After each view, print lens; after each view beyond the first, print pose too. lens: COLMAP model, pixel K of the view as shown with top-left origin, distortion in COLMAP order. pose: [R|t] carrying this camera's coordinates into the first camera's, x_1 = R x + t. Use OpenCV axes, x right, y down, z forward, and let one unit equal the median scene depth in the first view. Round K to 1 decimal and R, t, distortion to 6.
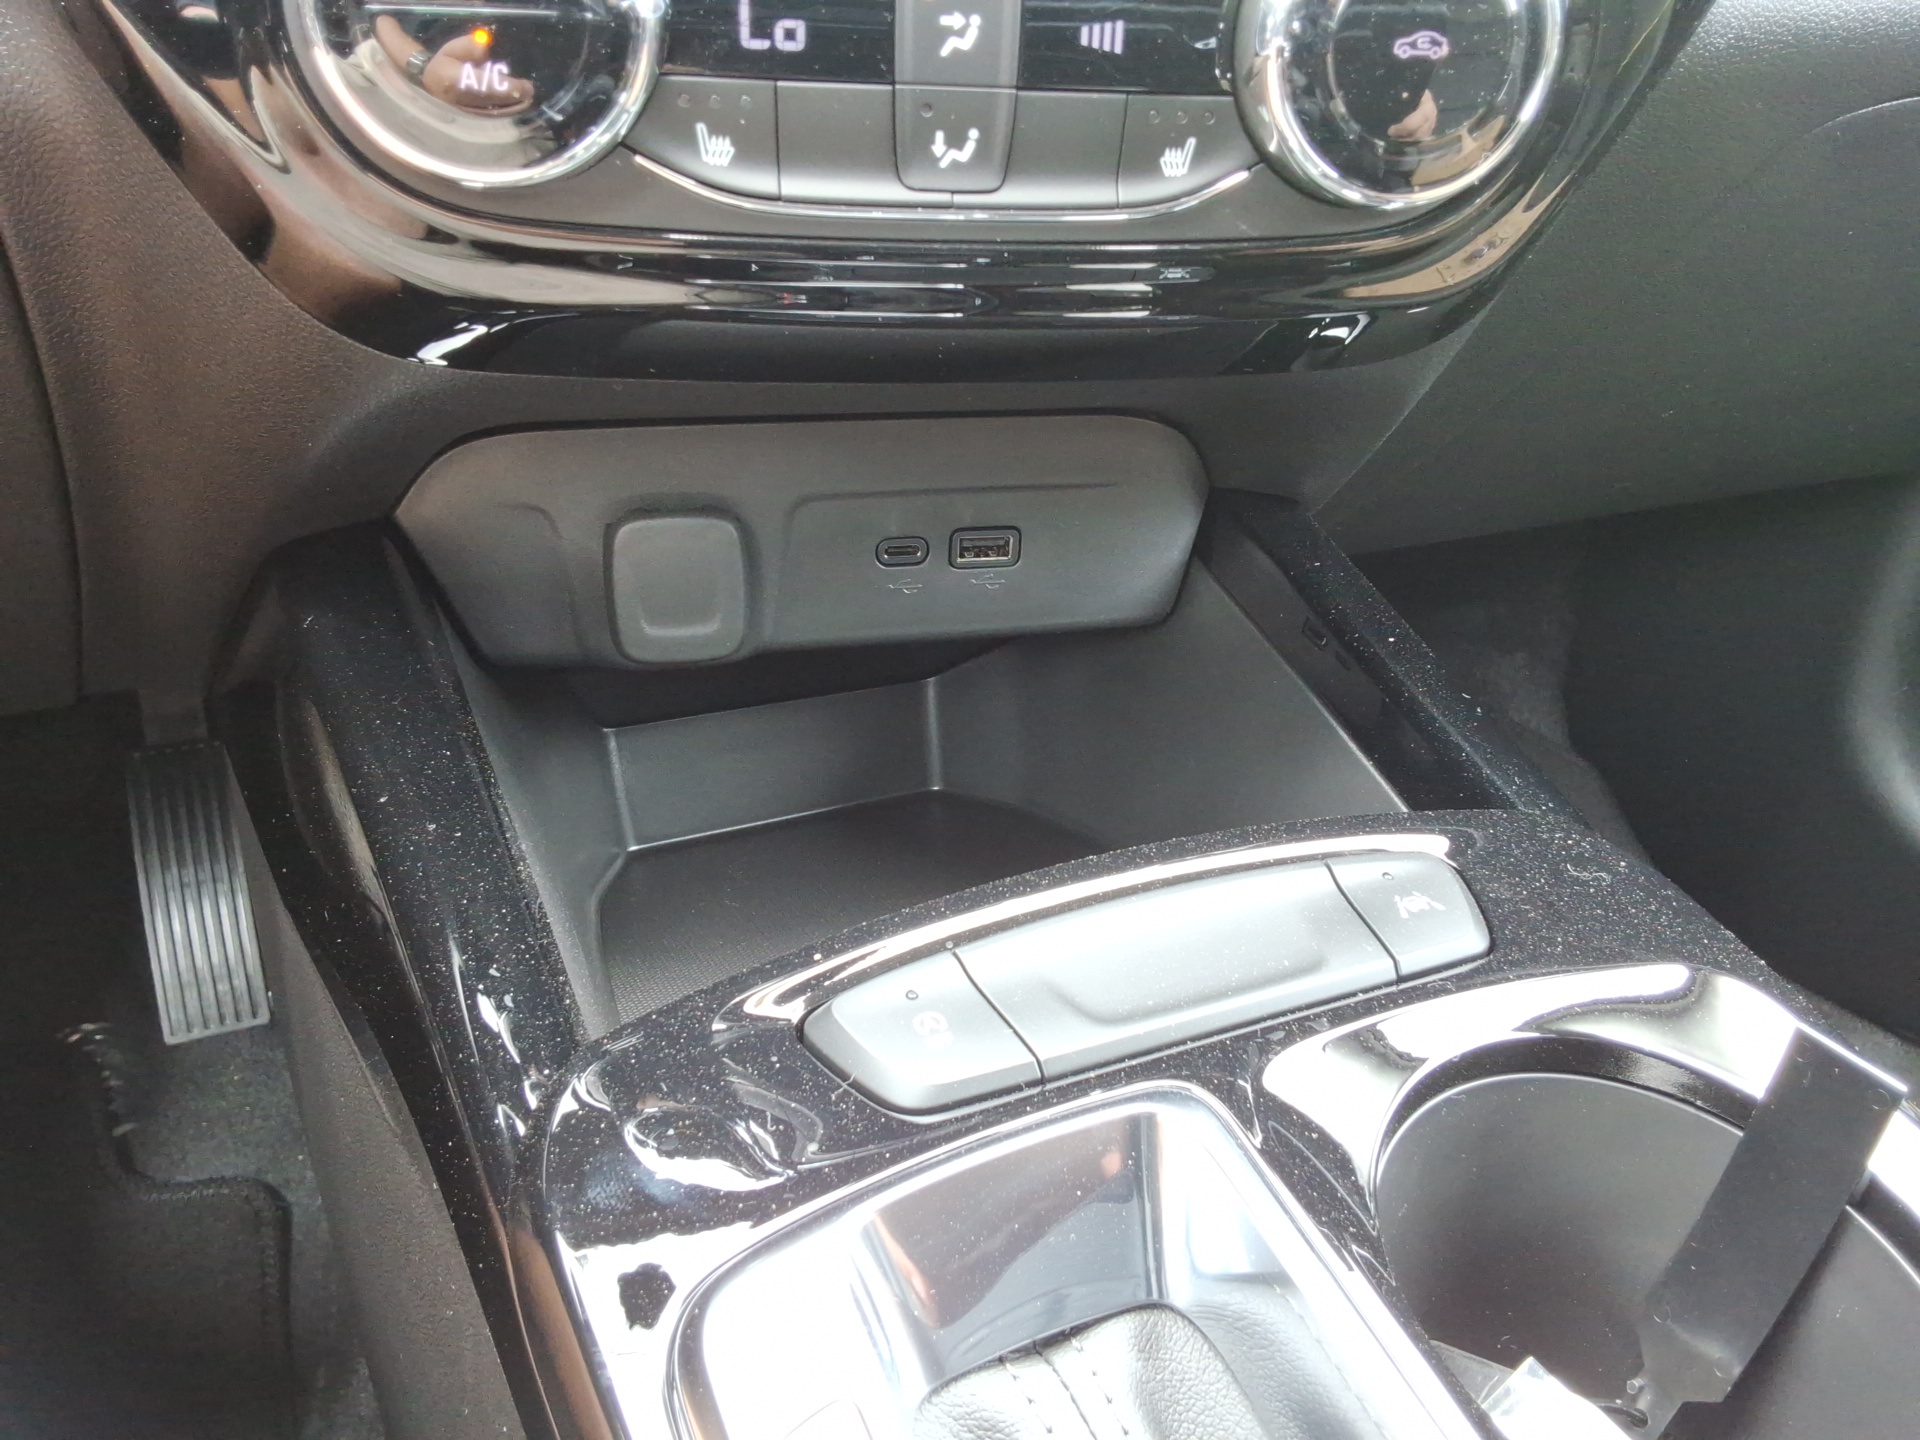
lens RADIAL K [[1529.2, 0, 988.2], [0, 1529.2, 699.0], [0, 0, 1]] dist [0.077539, -0.114302]
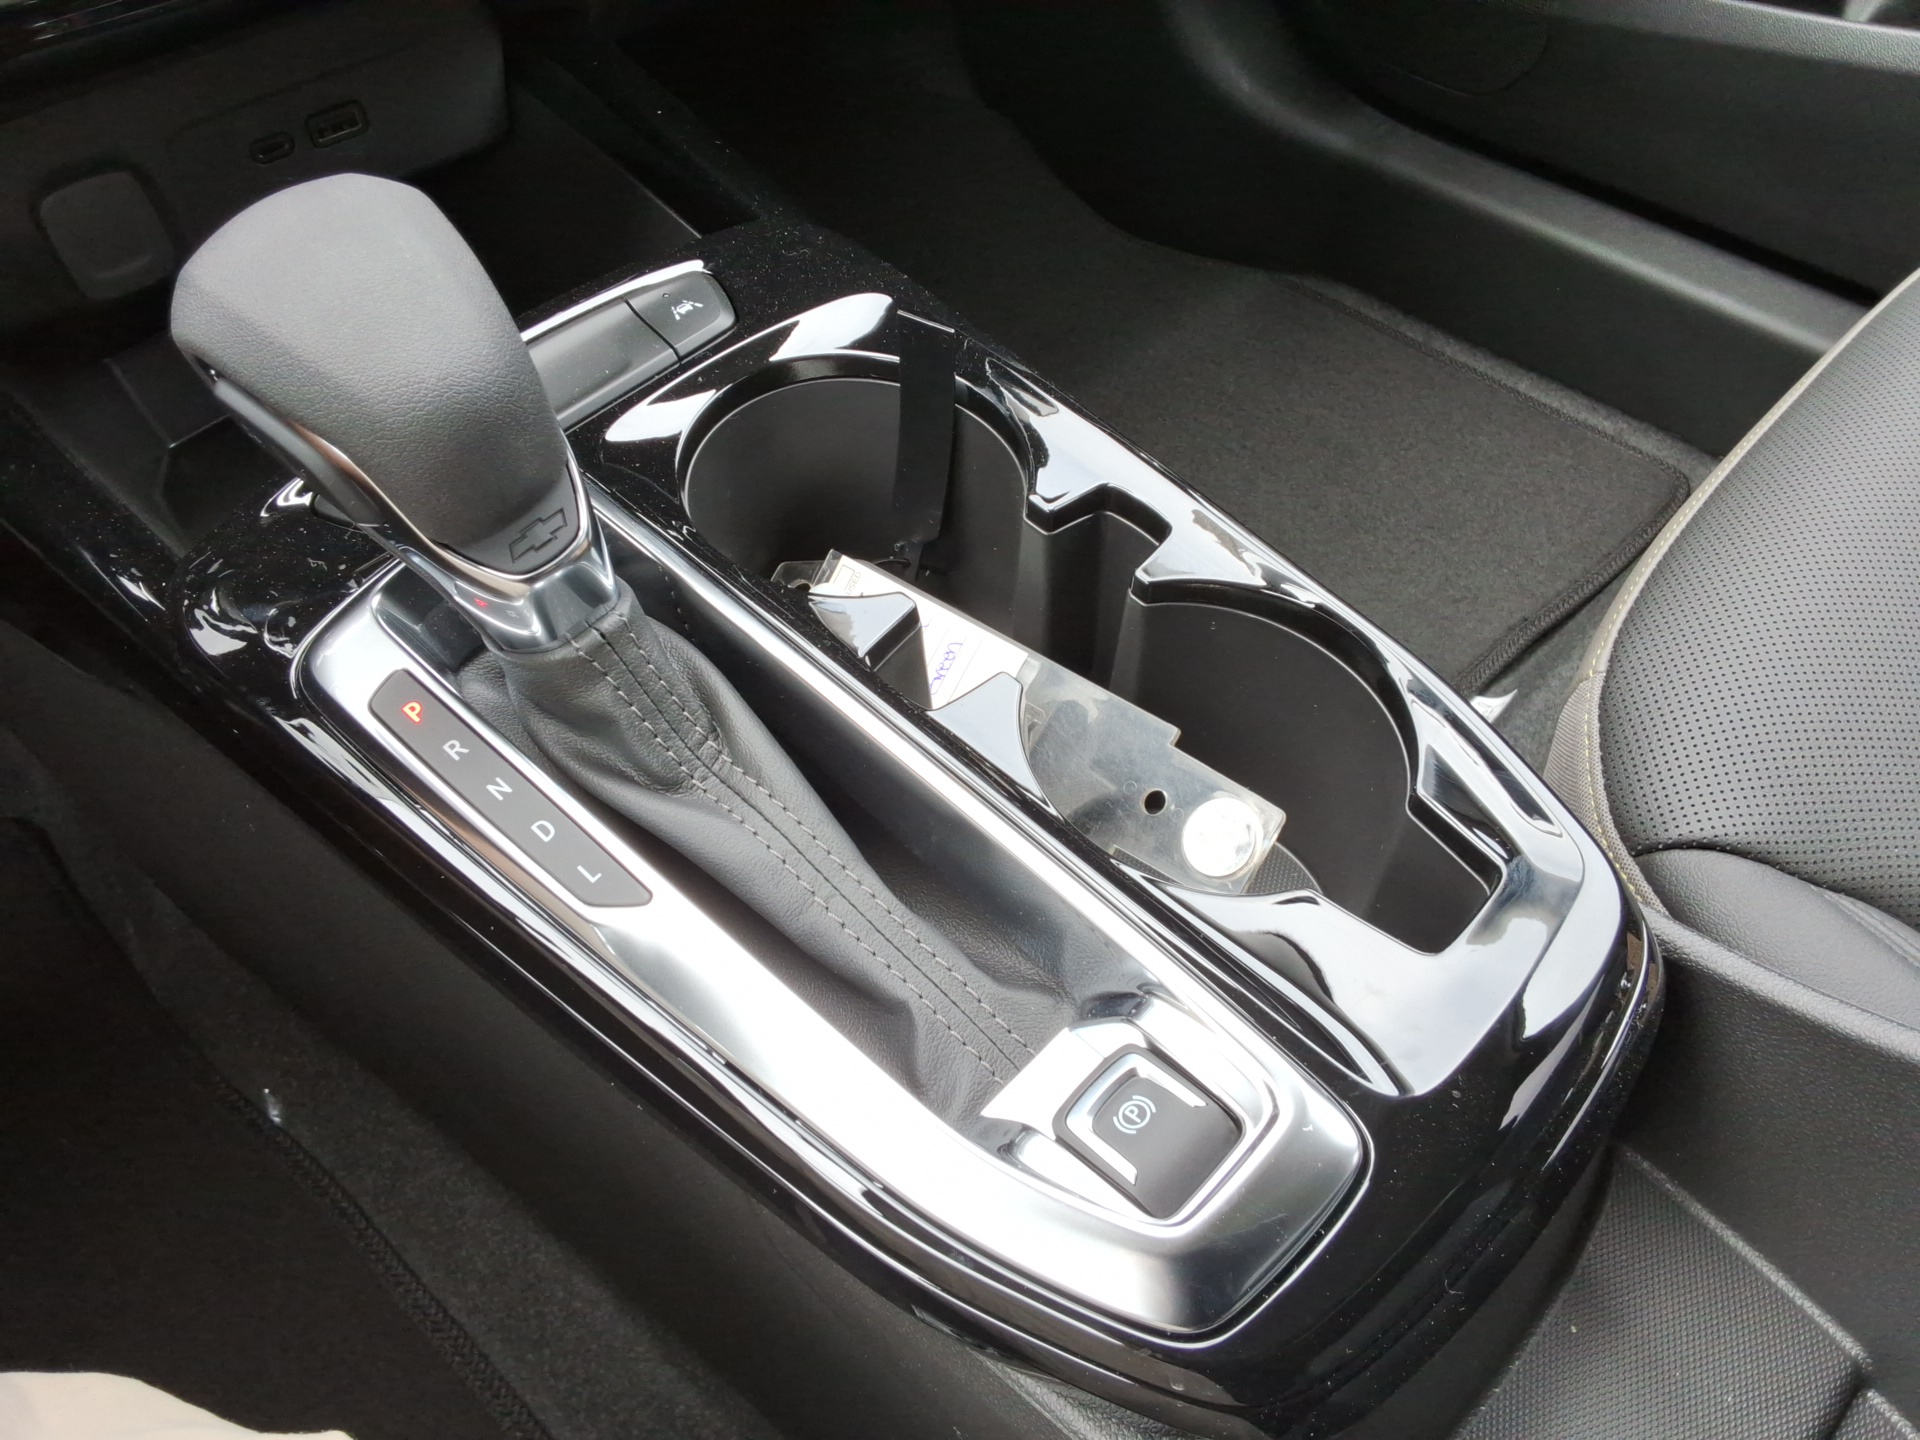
lens RADIAL K [[1540.5, 0, 962.5], [0, 1540.5, 716.8], [0, 0, 1]] dist [0.066581, -0.120238]
pose [[0.927558, -0.346825, 0.139099, 0.176389], [0.274339, 0.884779, 0.376702, -0.012797], [-0.253721, -0.311253, 0.915831, -0.613685]]
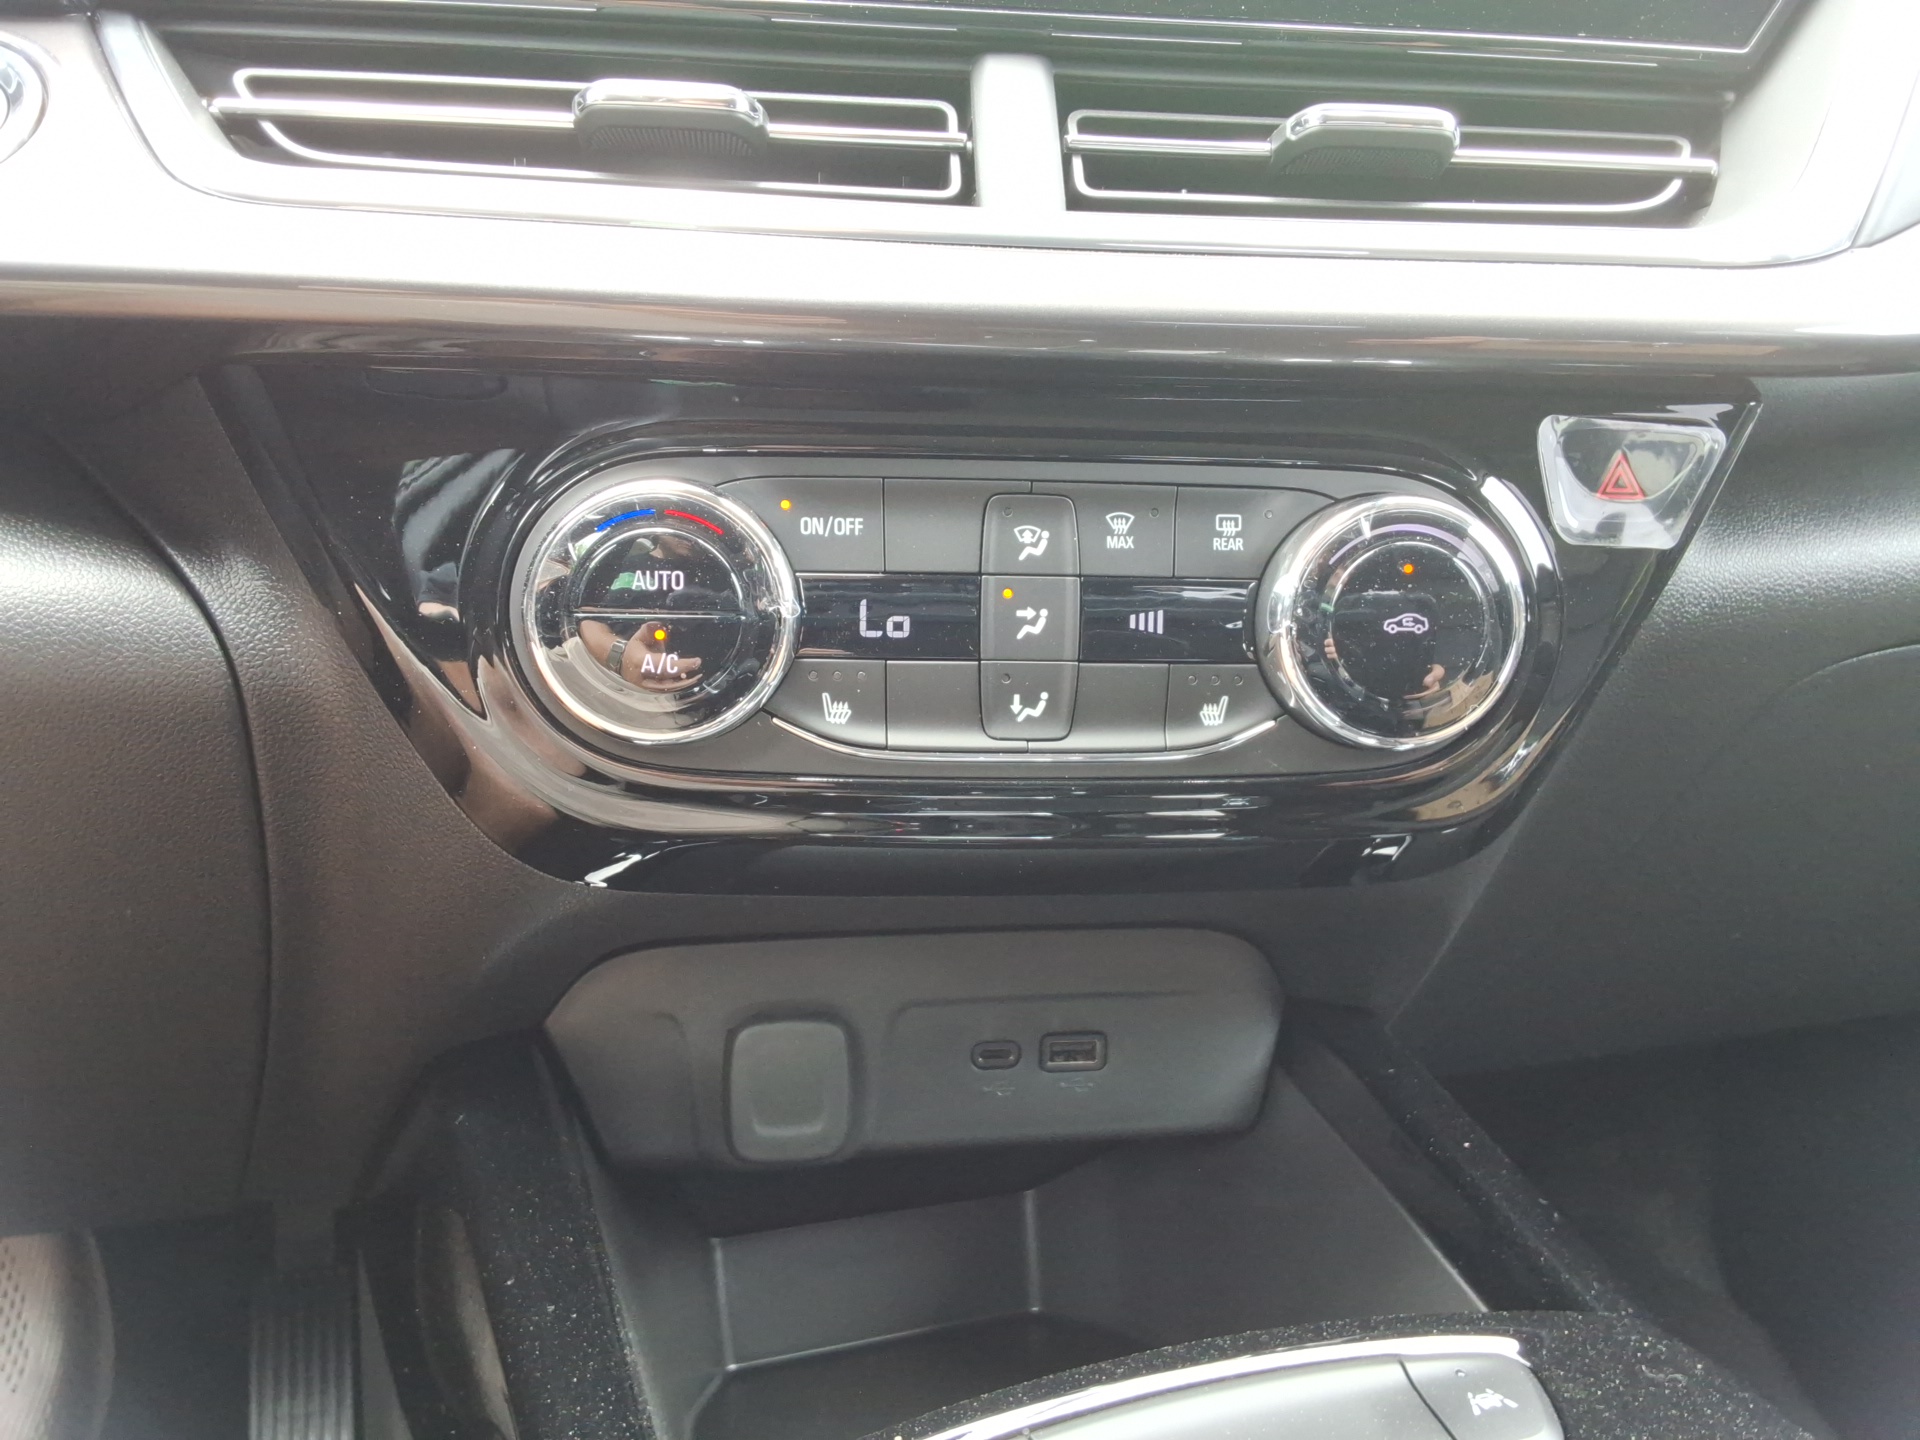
lens RADIAL K [[1549.2, 0, 979.9], [0, 1549.2, 700.4], [0, 0, 1]] dist [0.062266, -0.093430]
pose [[0.996373, -0.017308, -0.083318, 0.037810], [-0.011633, 0.942202, -0.334842, 0.046730], [0.084298, 0.334597, 0.938583, -0.148005]]
